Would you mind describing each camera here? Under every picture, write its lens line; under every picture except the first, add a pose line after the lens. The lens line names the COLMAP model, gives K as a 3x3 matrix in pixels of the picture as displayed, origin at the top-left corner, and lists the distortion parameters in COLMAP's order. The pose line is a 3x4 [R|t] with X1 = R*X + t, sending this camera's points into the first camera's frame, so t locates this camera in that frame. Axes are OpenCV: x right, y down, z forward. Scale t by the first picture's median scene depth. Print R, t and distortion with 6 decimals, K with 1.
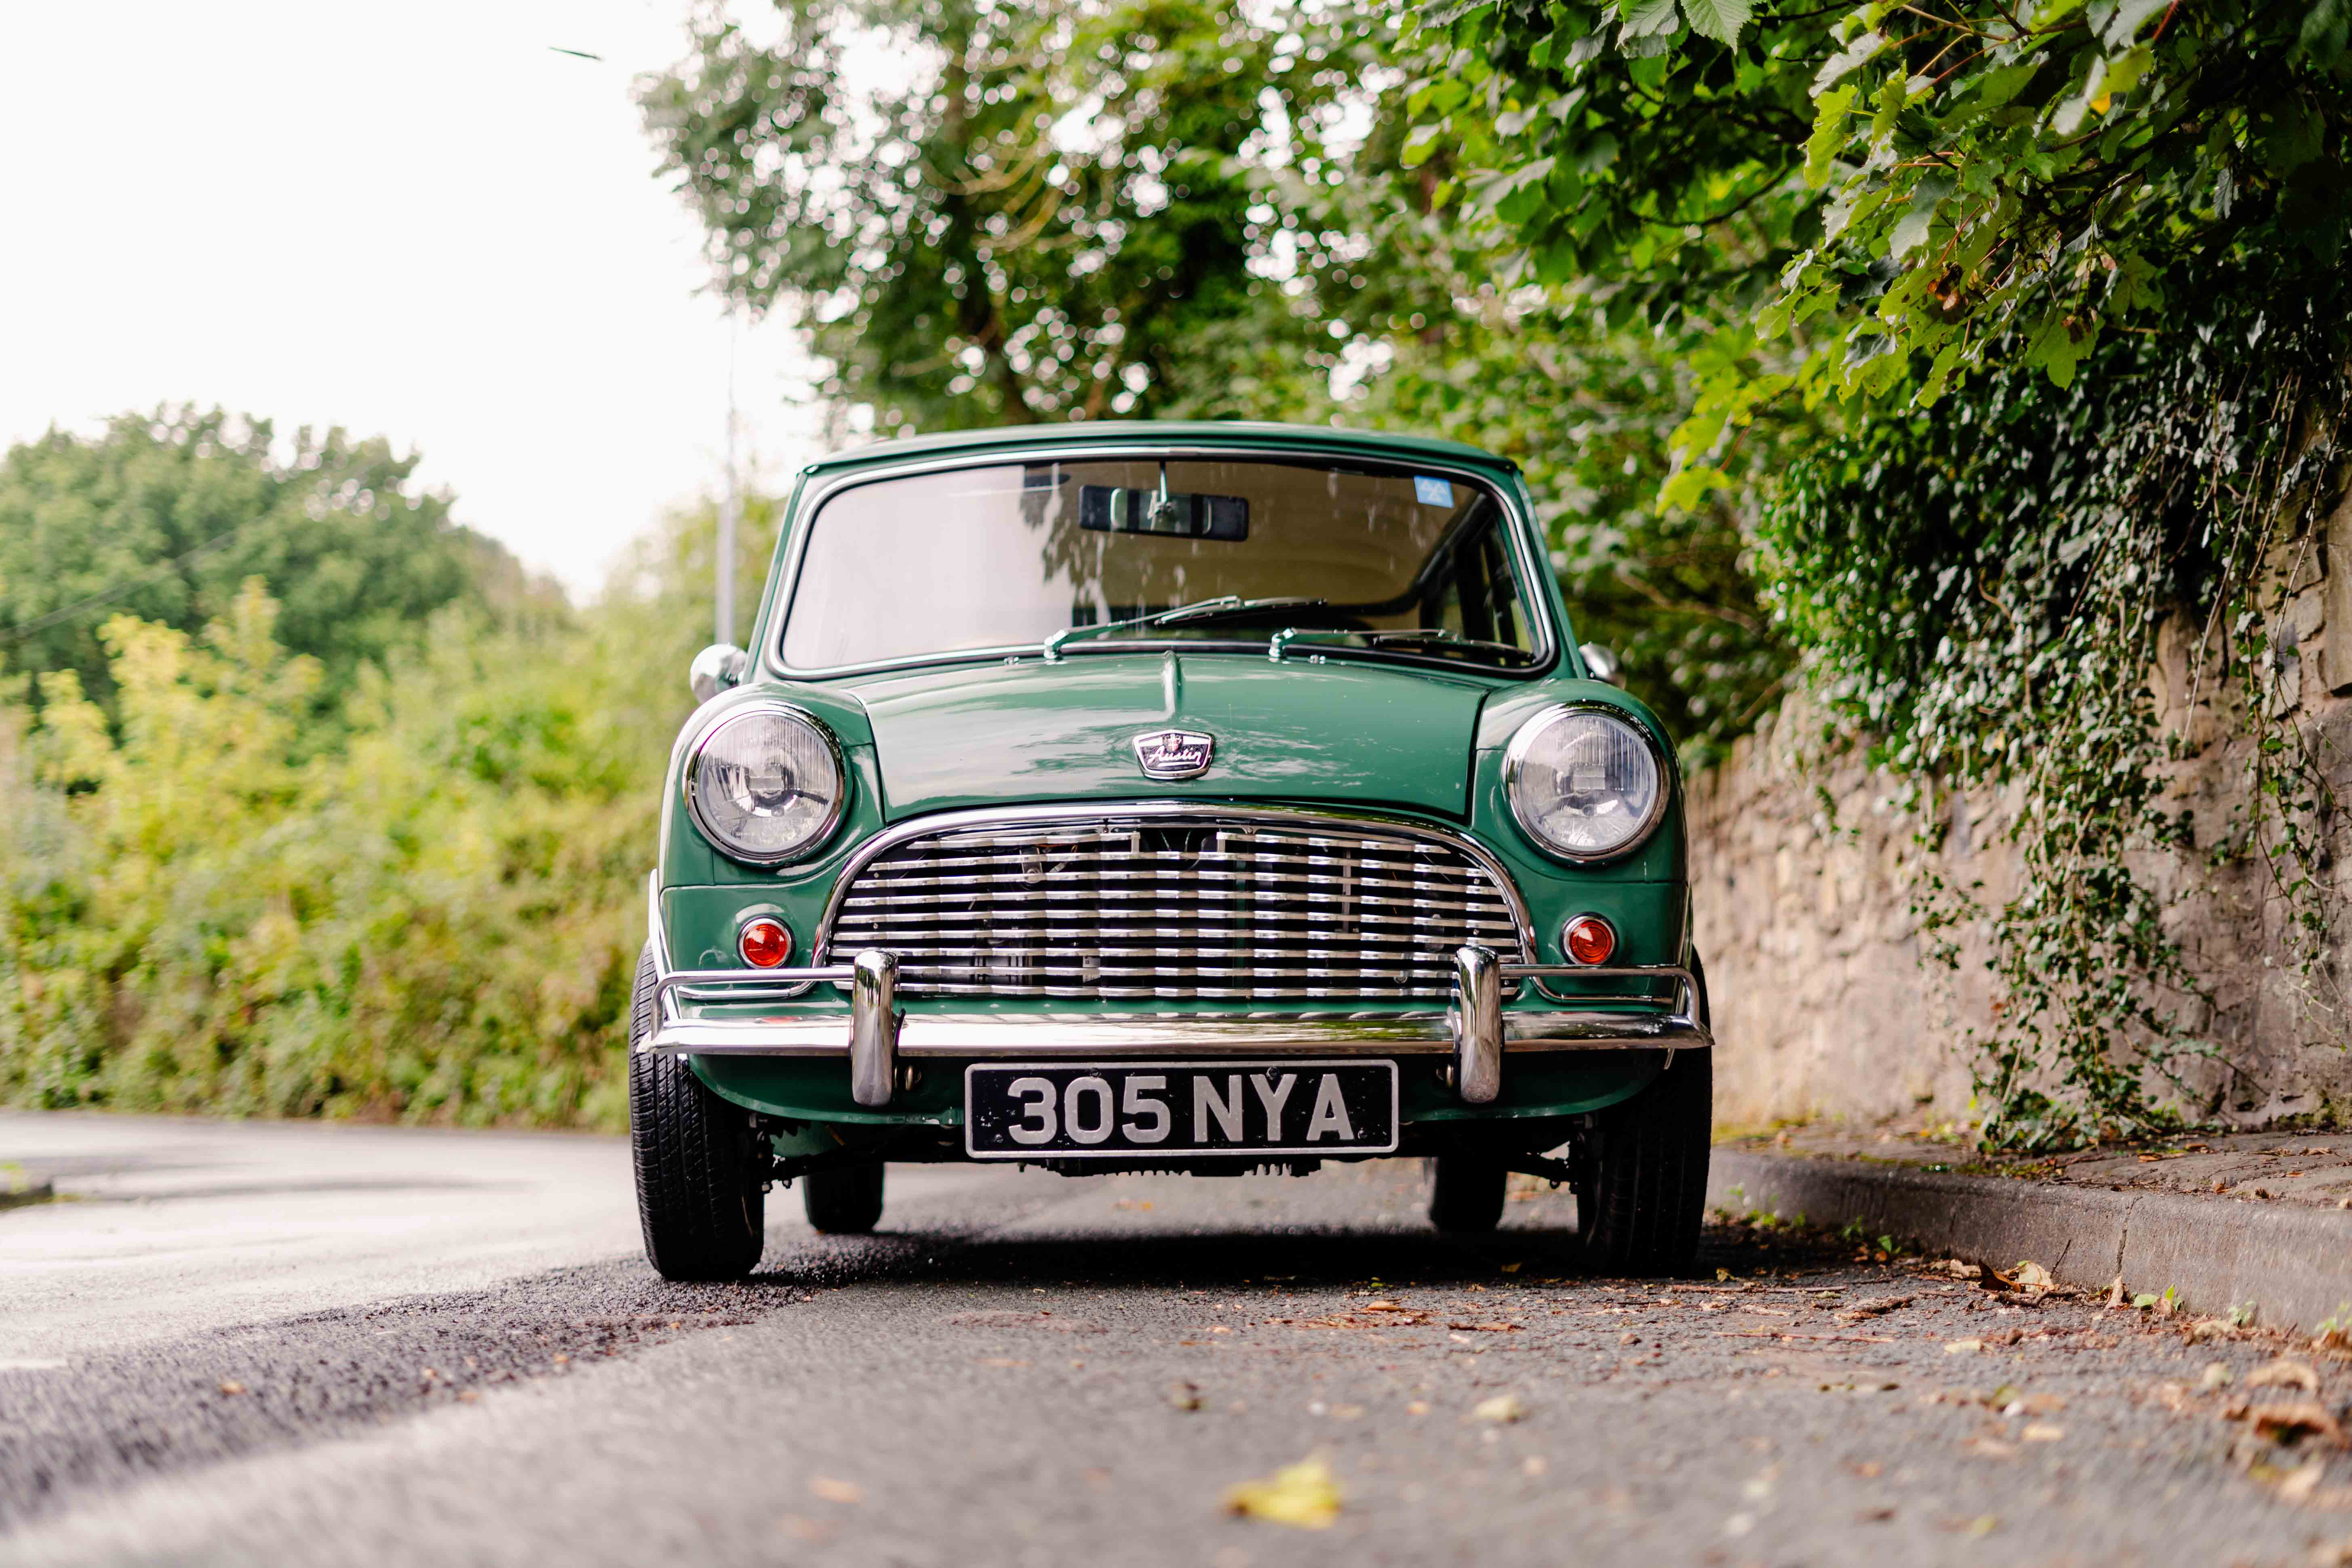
lens RADIAL K [[3392.2, 0, 1166.5], [0, 3392.2, 783.8], [0, 0, 1]] dist [0.001267, -0.018406]
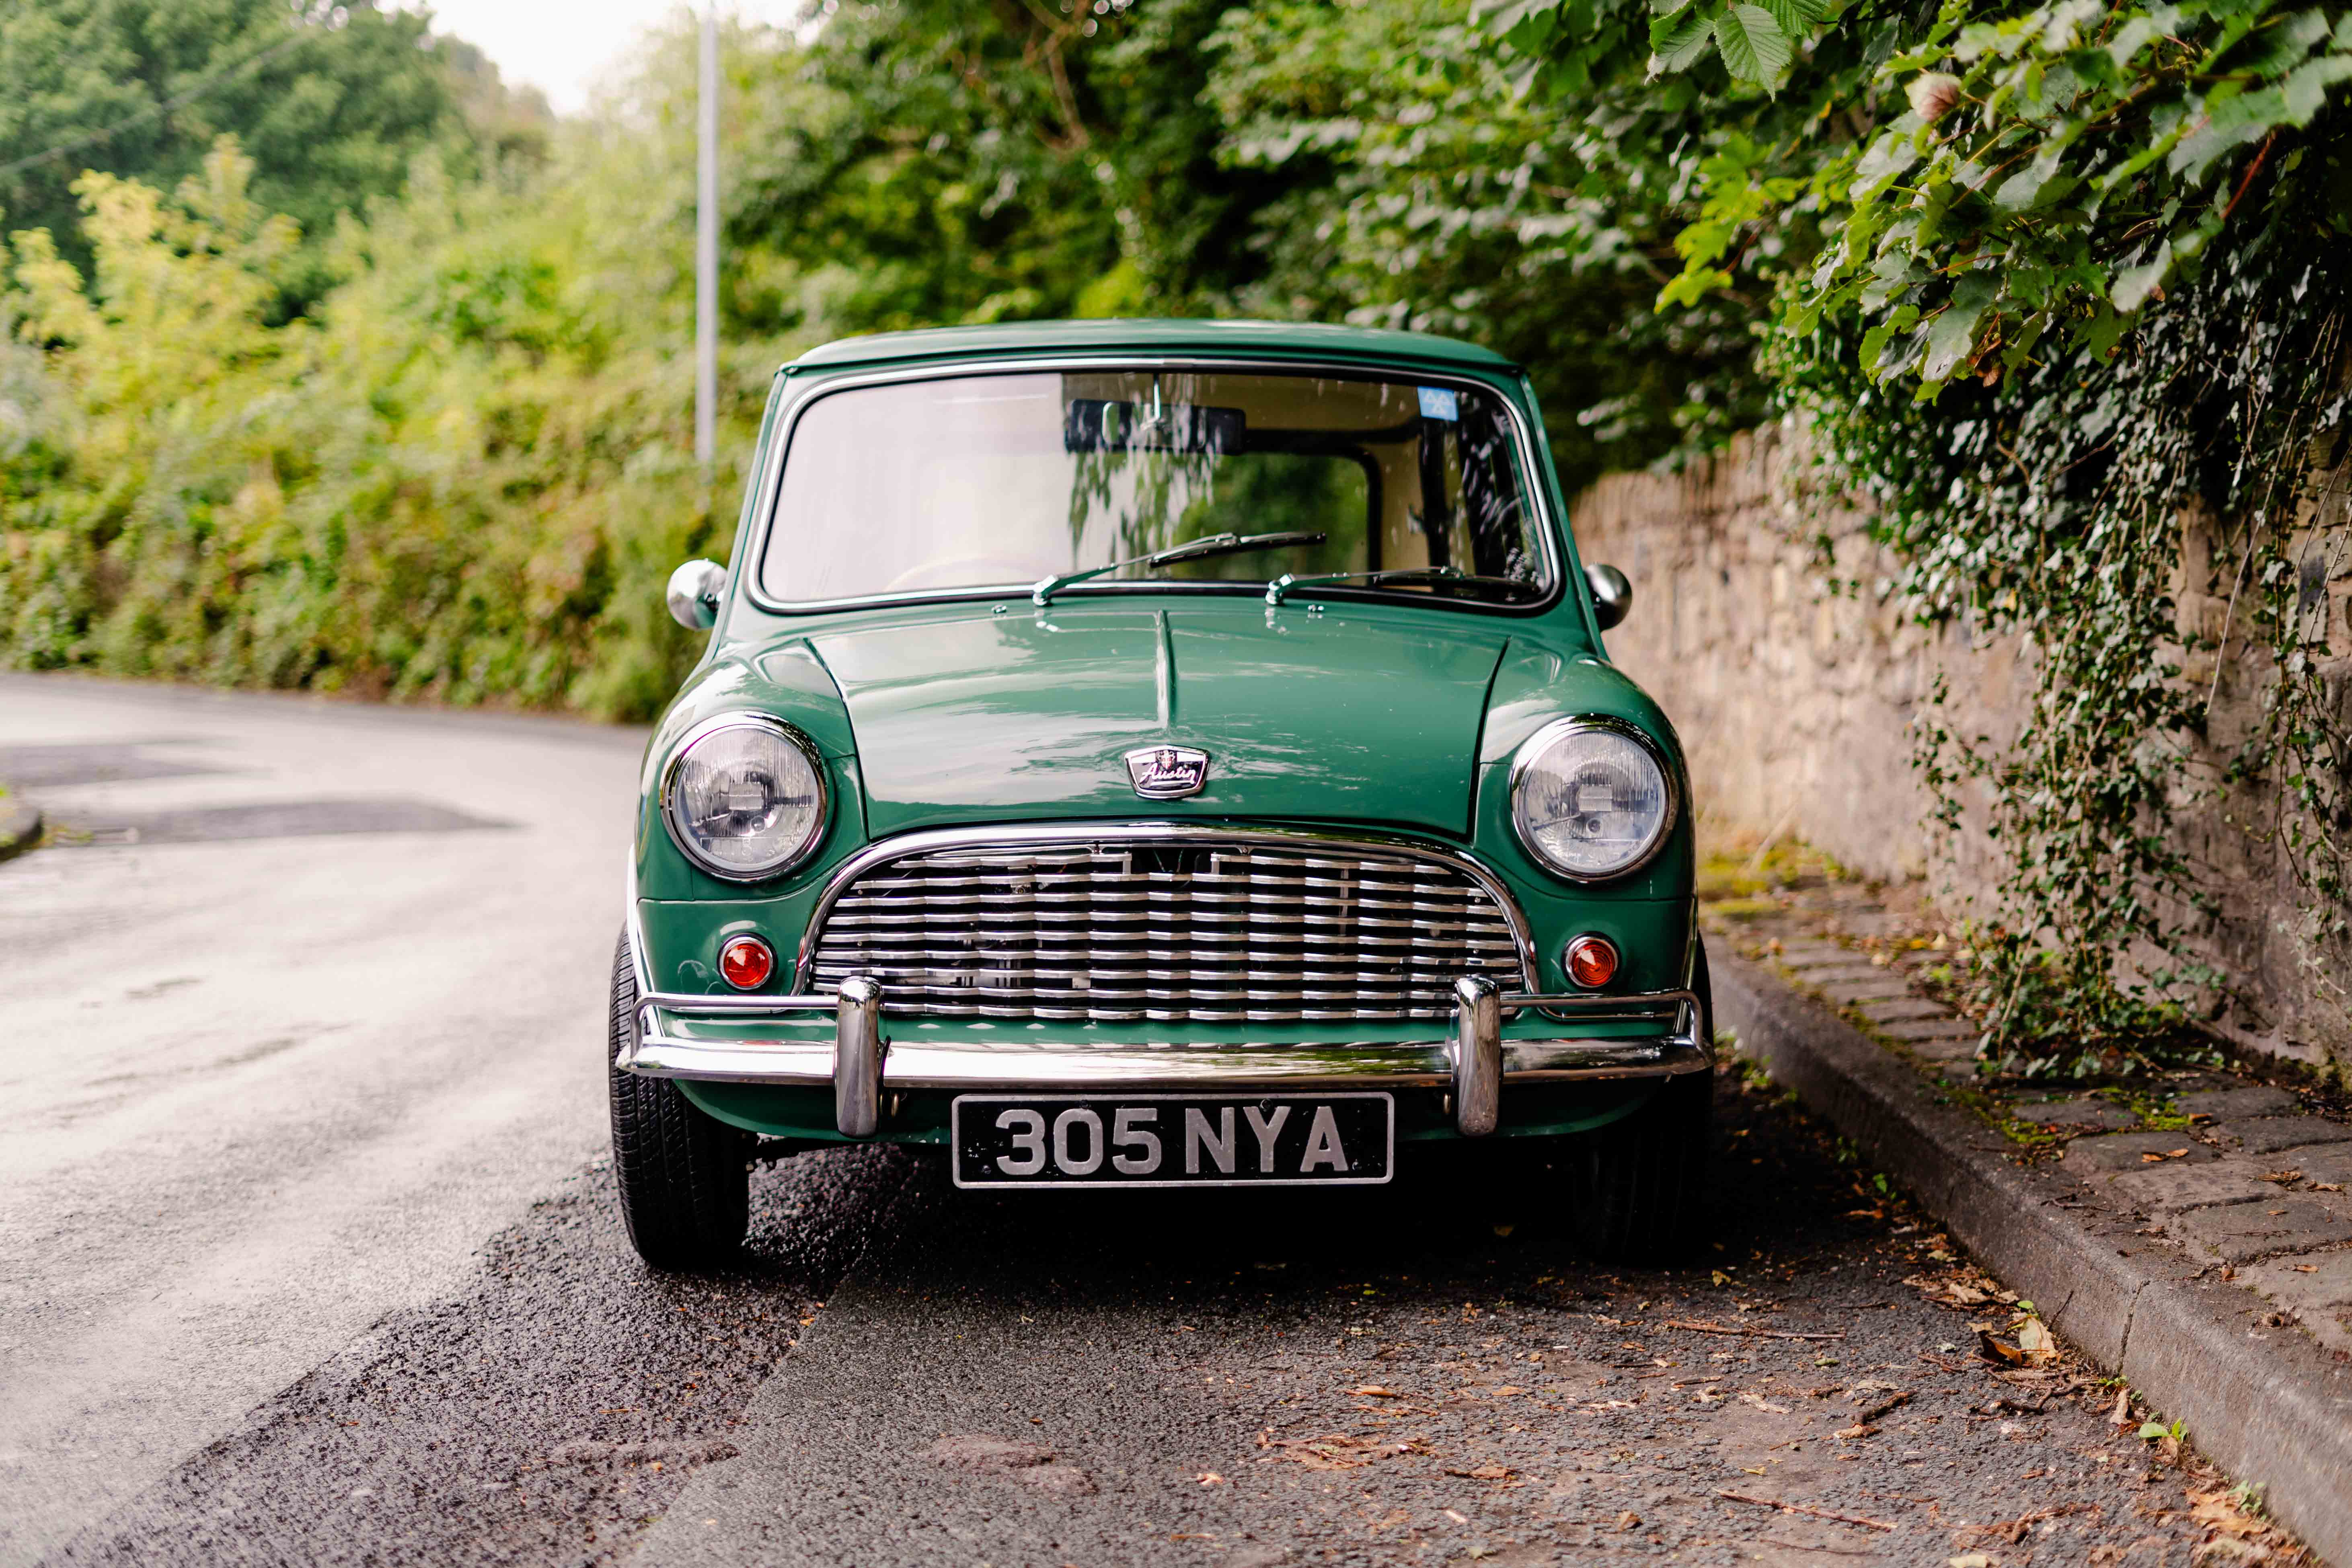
lens RADIAL K [[3385.3, 0, 1176.0], [0, 3385.3, 784.0], [0, 0, 1]] dist [-0.007862, 0.048139]
pose [[0.999956, 0.005965, 0.007183, -0.001695], [-0.006867, 0.991108, 0.132886, -0.102743], [-0.006327, -0.132930, 0.991105, 0.032960]]
